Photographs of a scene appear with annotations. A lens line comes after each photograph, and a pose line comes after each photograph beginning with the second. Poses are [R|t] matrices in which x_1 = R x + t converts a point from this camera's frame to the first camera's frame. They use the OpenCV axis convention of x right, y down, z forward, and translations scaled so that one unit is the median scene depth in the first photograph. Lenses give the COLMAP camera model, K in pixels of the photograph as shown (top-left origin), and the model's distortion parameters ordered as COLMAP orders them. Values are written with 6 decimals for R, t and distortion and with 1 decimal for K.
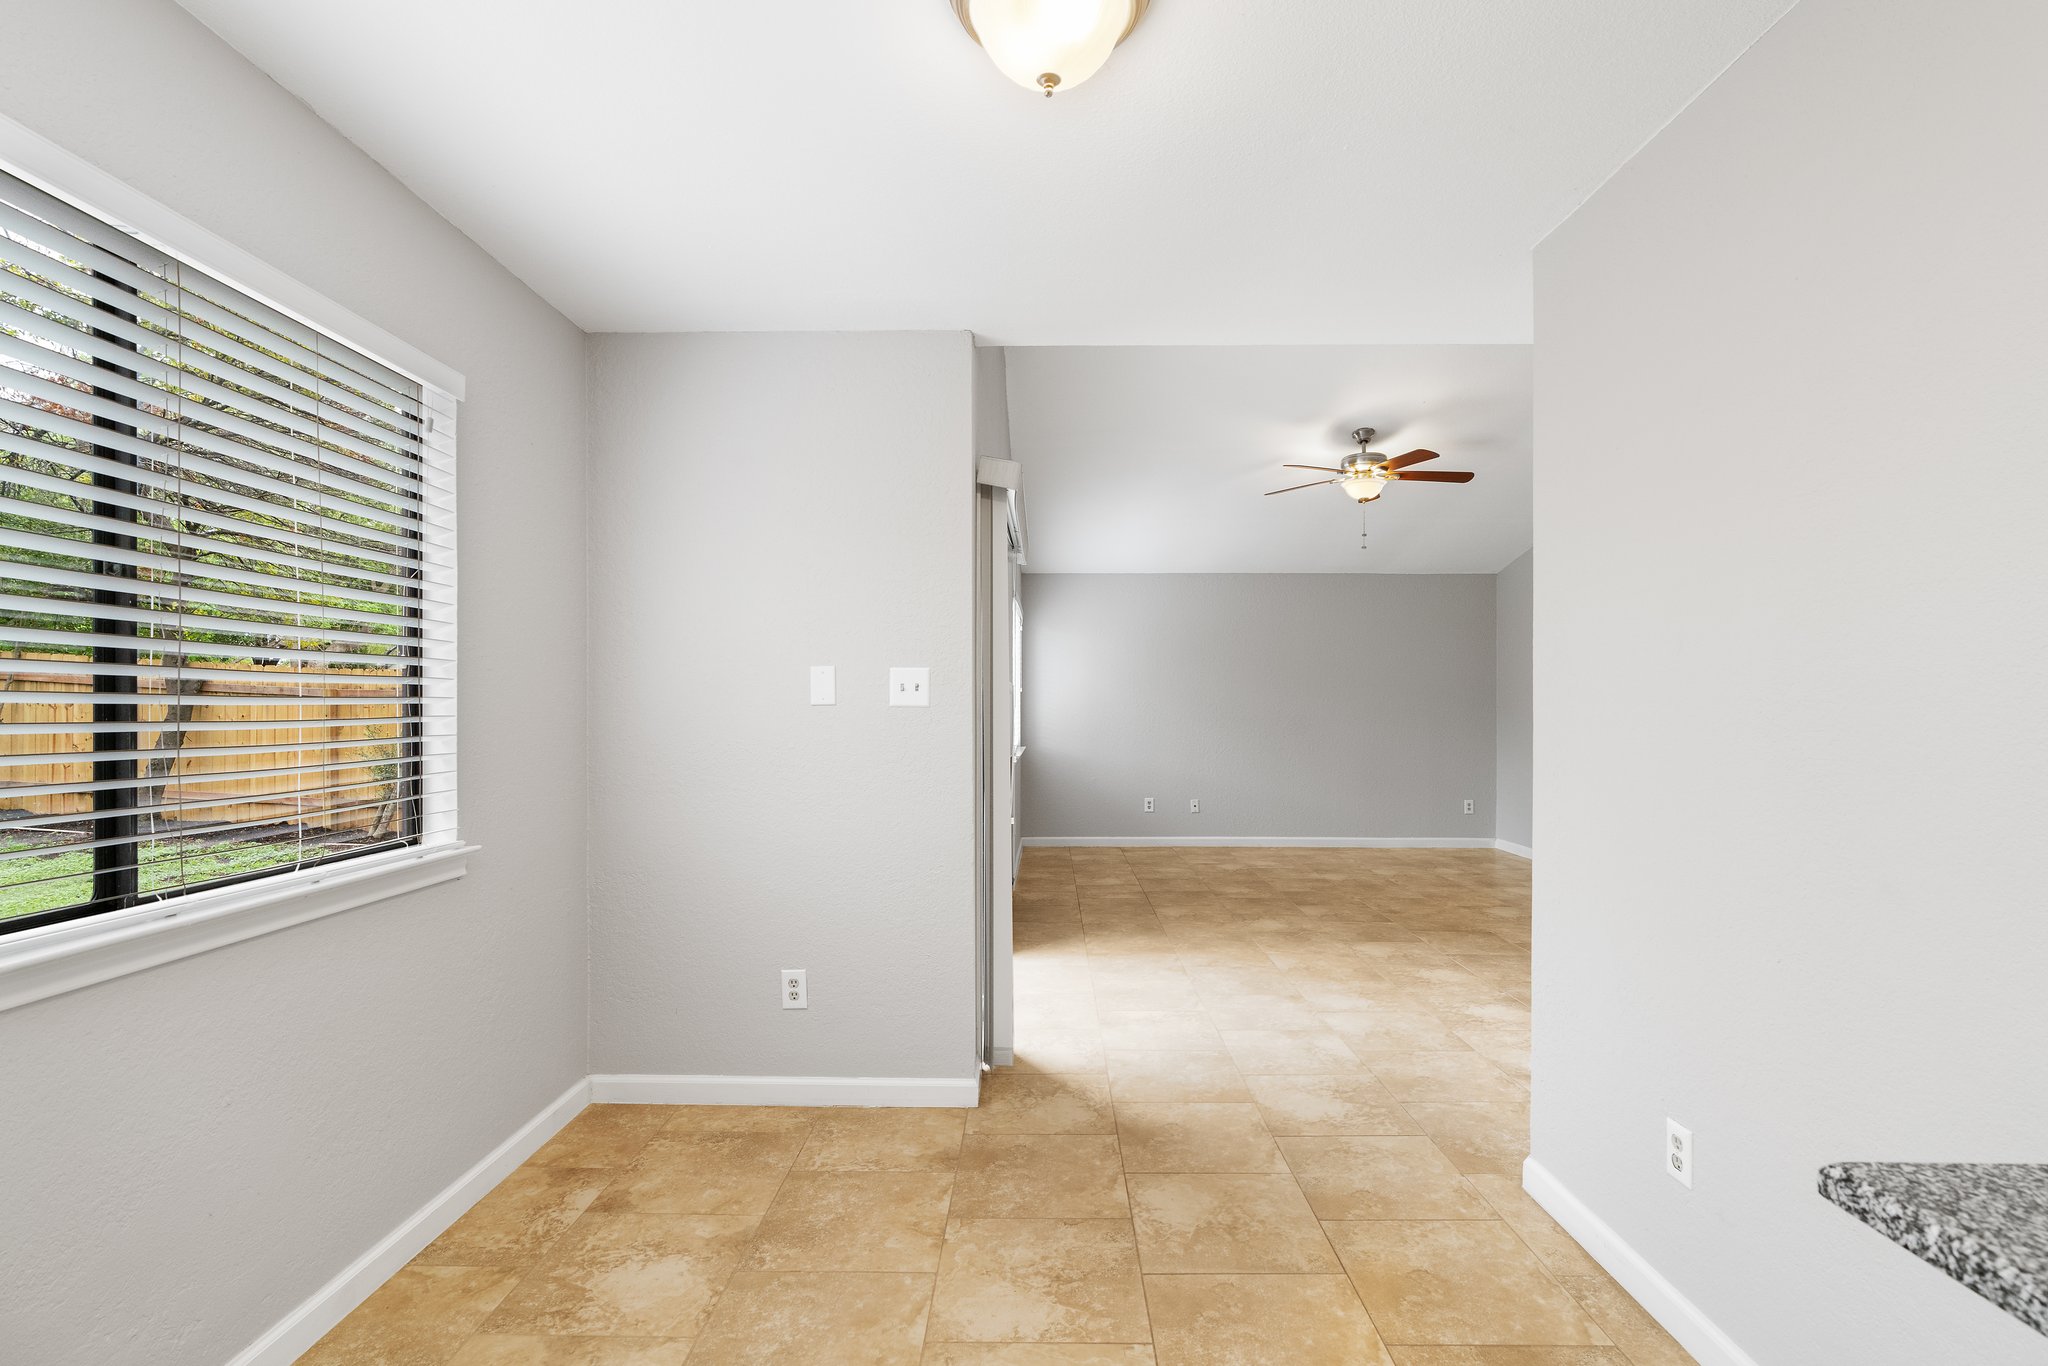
lens RADIAL K [[928.4, 0, 1027.3], [0, 928.4, 692.8], [0, 0, 1]] dist [-0.007281, 0.001157]
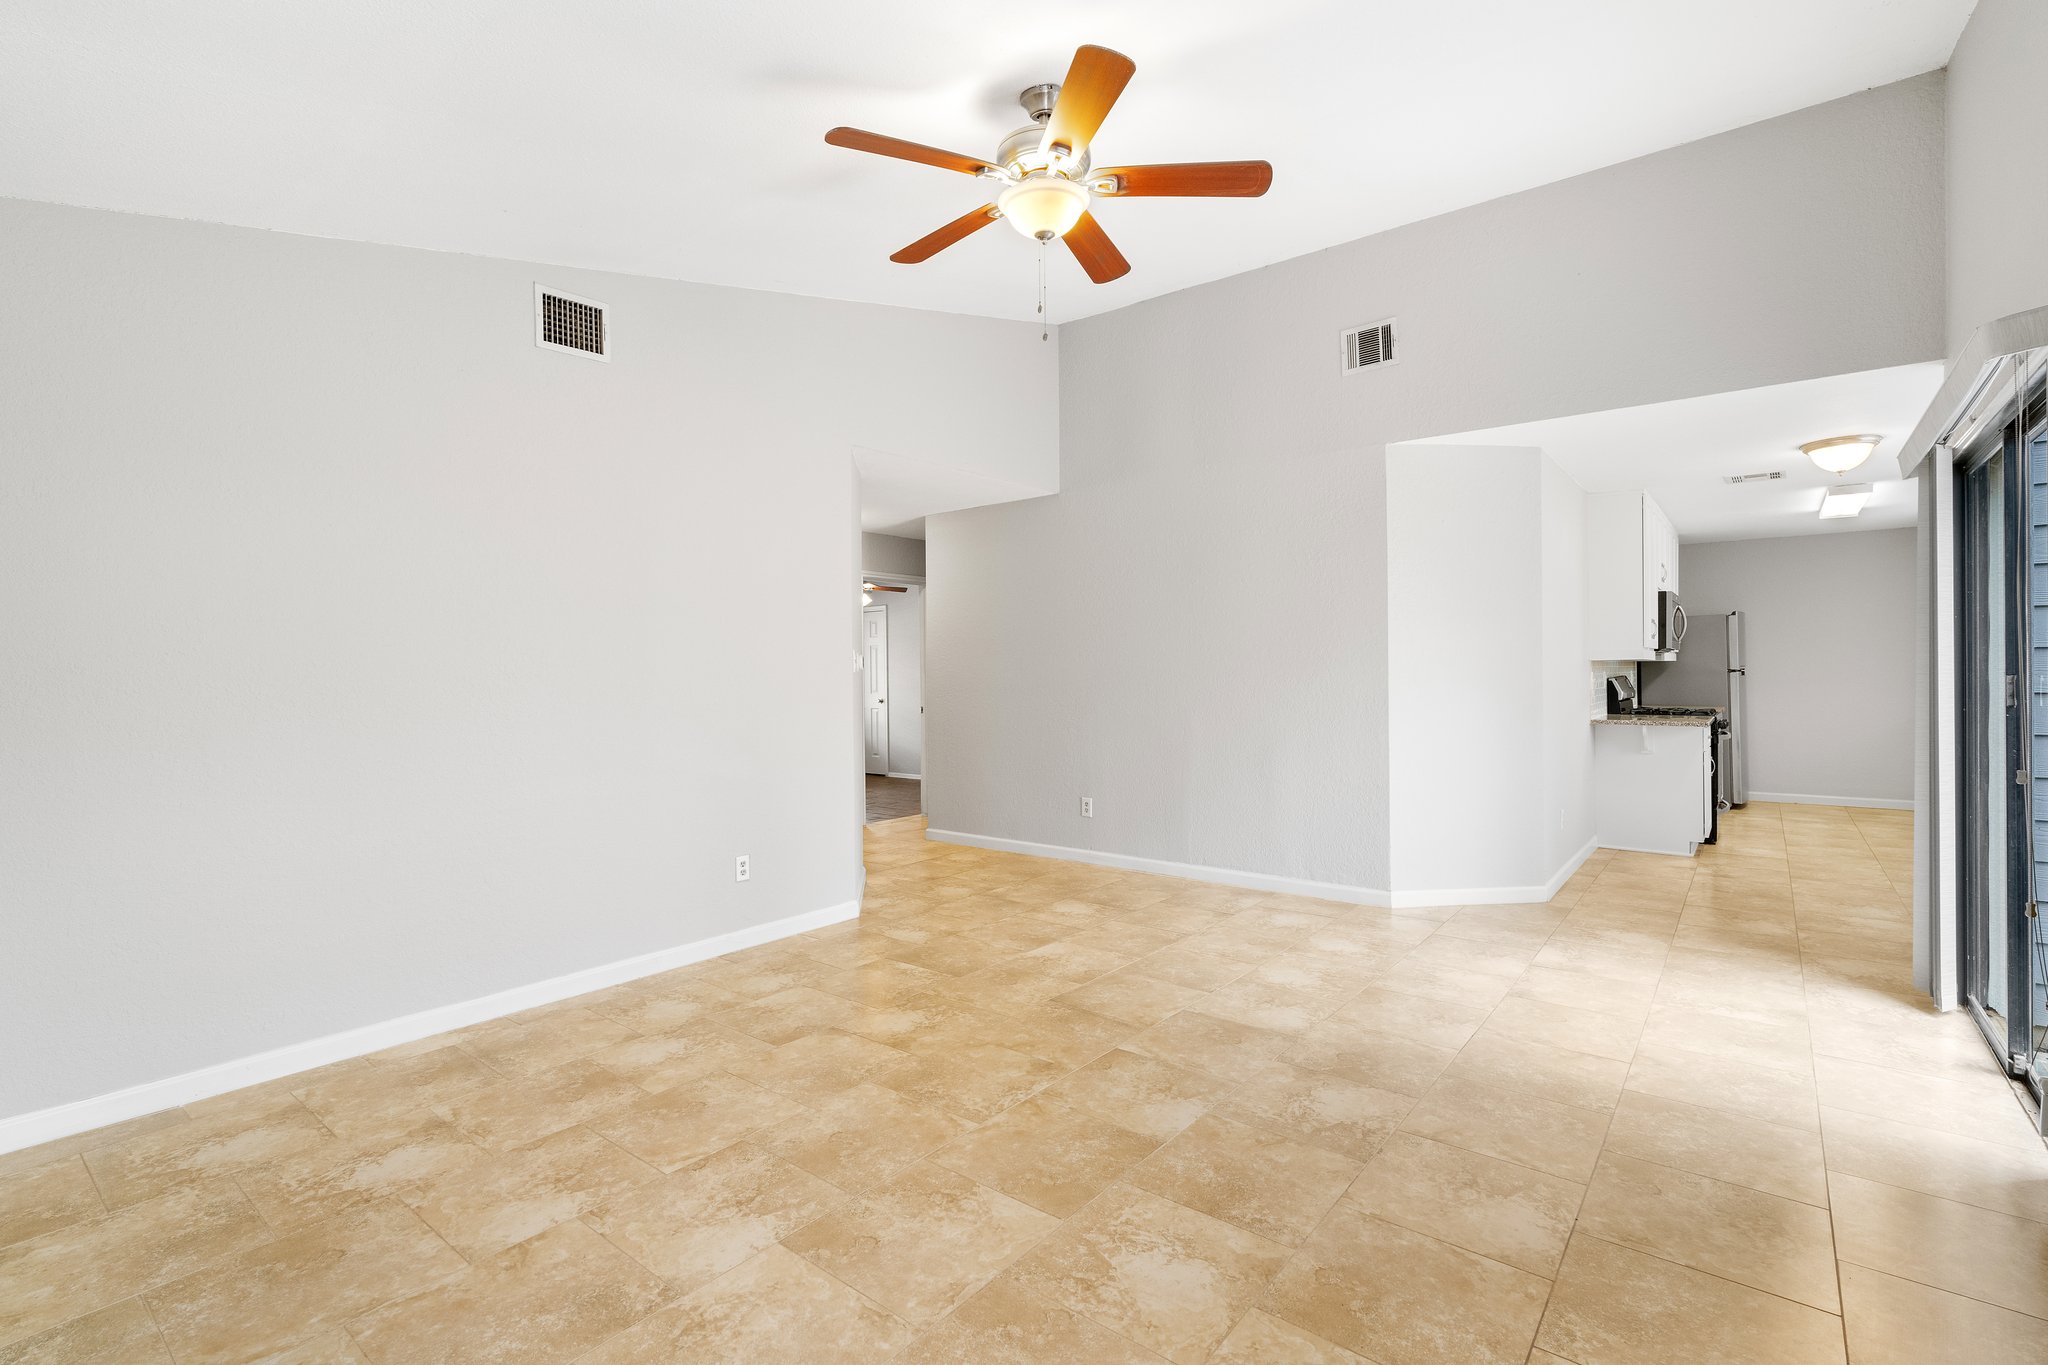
lens RADIAL K [[928.4, 0, 1024.8], [0, 928.4, 676.4], [0, 0, 1]] dist [-0.007281, 0.001157]
pose [[-0.792725, 0.003954, 0.609566, 0.124298], [-0.000278, 0.999977, -0.006849, 0.029998], [-0.609579, -0.005599, -0.792705, 2.044928]]
